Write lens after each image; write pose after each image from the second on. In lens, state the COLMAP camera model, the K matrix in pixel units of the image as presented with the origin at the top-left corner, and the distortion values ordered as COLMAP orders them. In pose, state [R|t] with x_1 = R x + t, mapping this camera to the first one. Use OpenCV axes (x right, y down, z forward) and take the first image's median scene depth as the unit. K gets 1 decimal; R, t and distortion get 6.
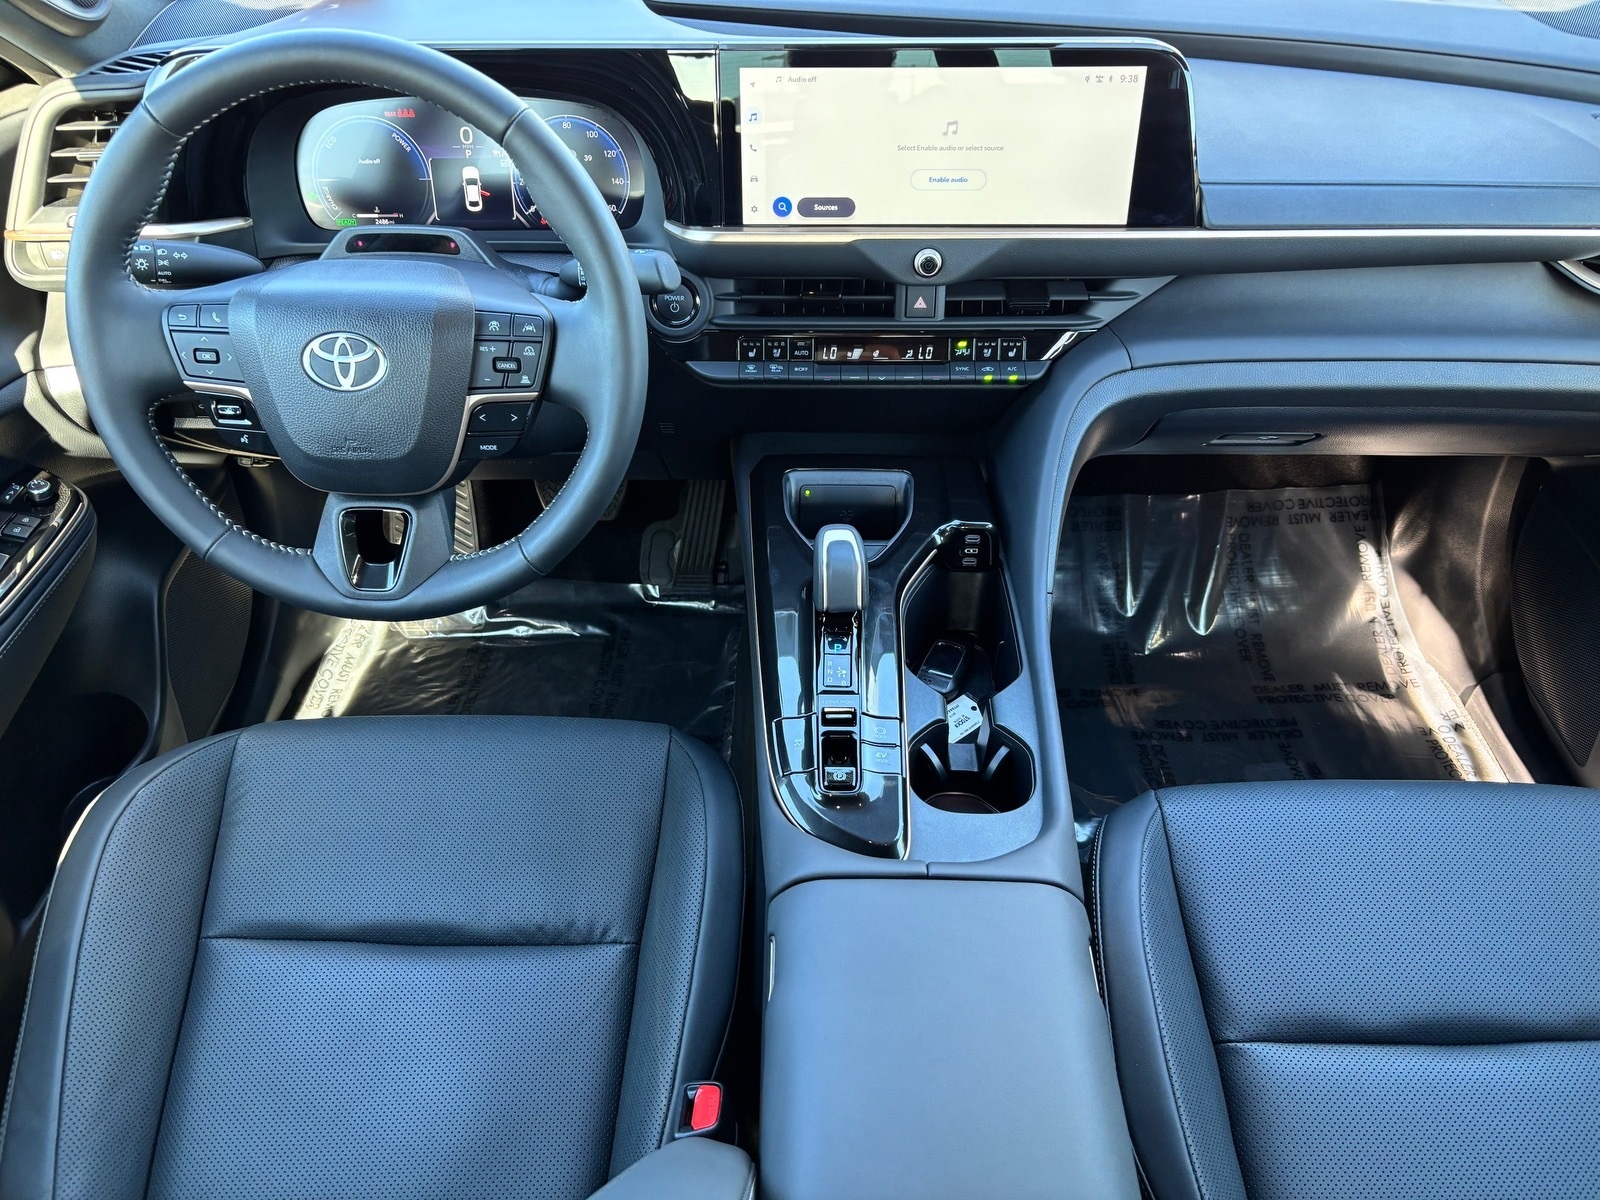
lens RADIAL K [[1231.7, 0, 794.8], [0, 1231.7, 611.5], [0, 0, 1]] dist [0.032246, -0.035026]
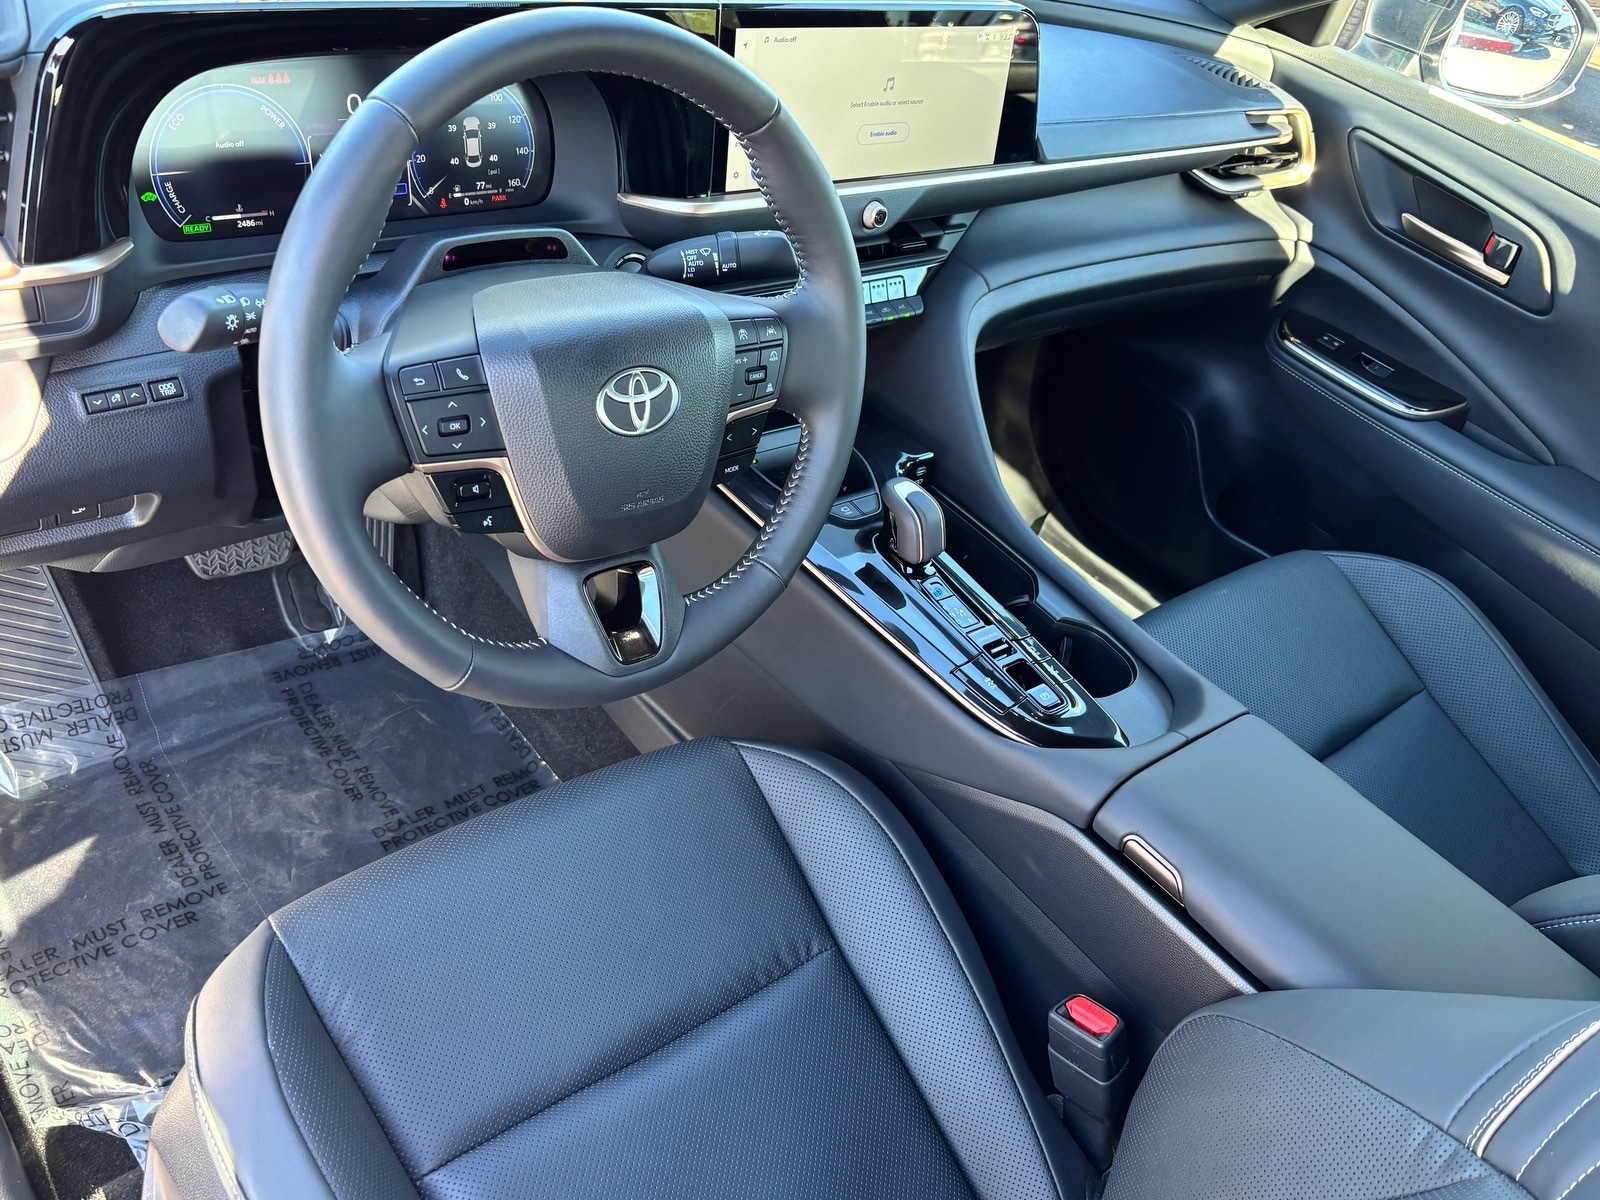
lens RADIAL K [[1372.5, 0, 801.5], [0, 1372.5, 614.7], [0, 0, 1]] dist [0.020121, 0.001621]
pose [[0.735991, -0.271794, 0.620036, -0.721686], [0.241643, 0.961009, 0.134427, -0.127733], [-0.632397, 0.050891, 0.772971, 0.165559]]
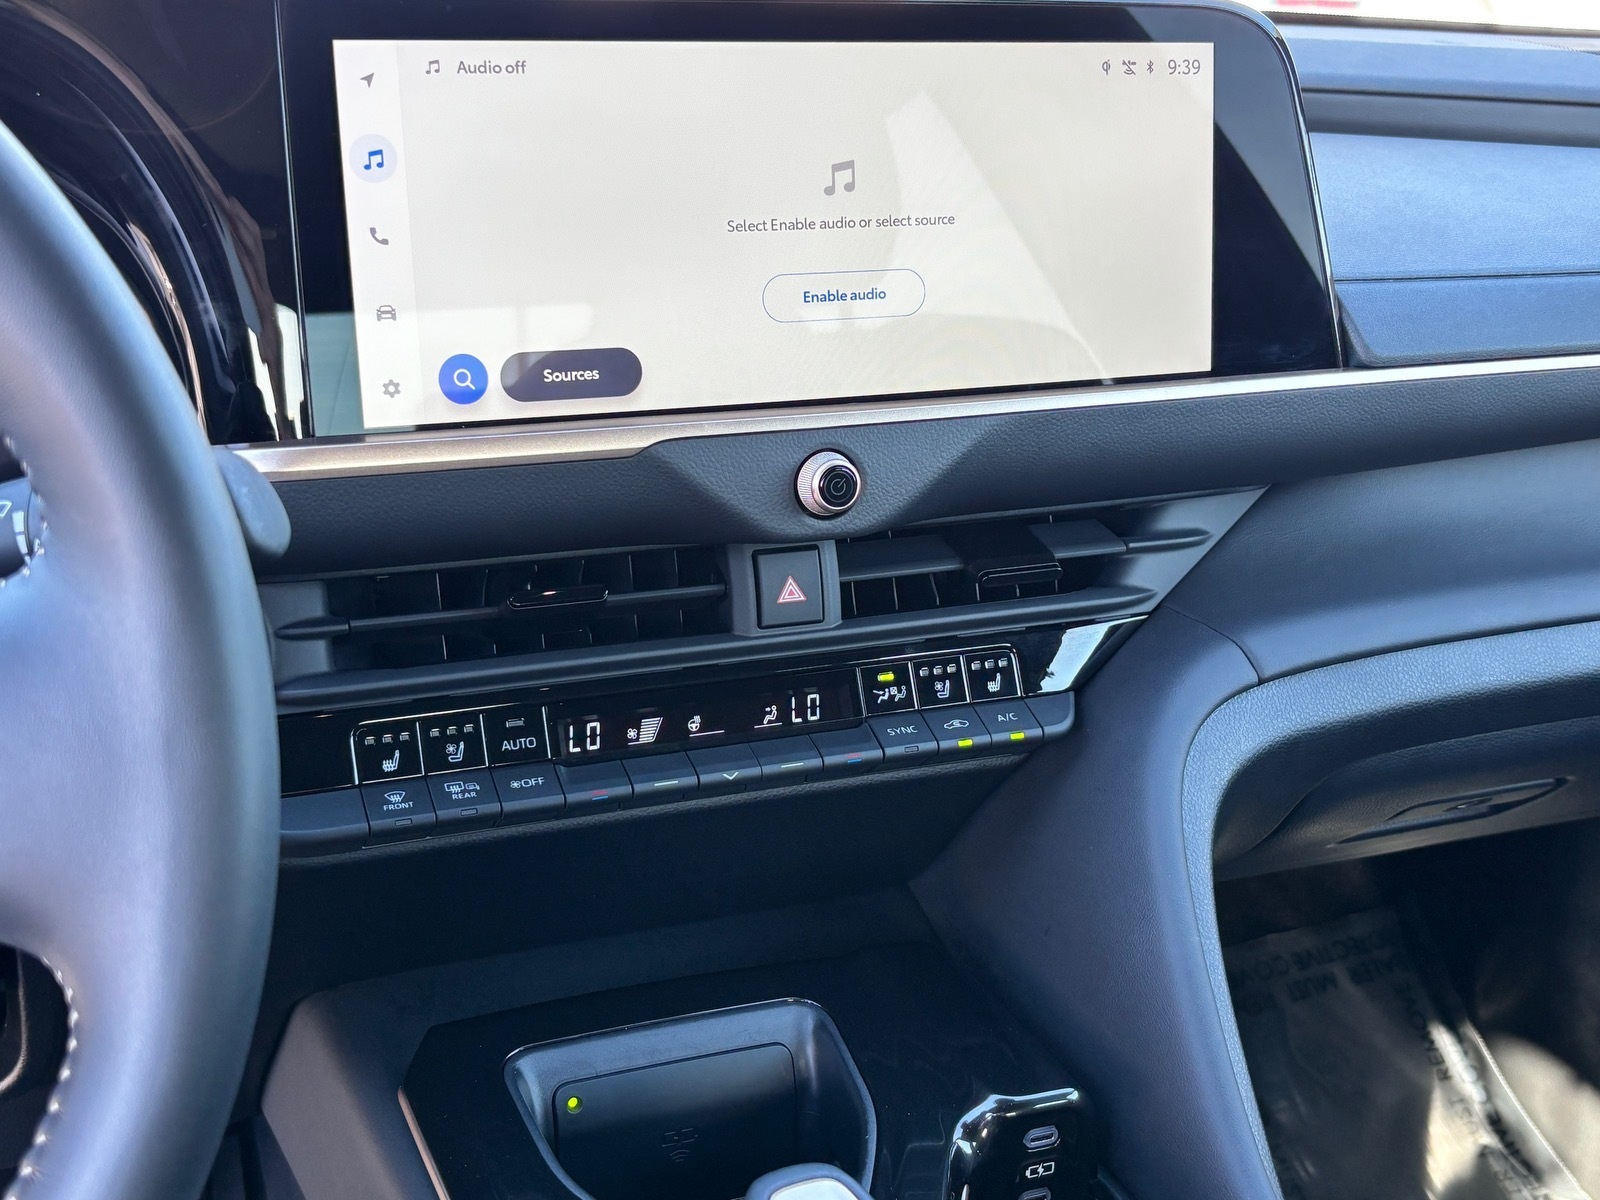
lens RADIAL K [[1890.3, 0, 797.8], [0, 1890.3, 594.6], [0, 0, 1]] dist [0.107194, 0.000000]
pose [[0.923792, -0.098921, 0.369896, -0.138385], [0.217513, 0.930617, -0.294349, -0.060081], [-0.315114, 0.352374, 0.881212, 0.444718]]
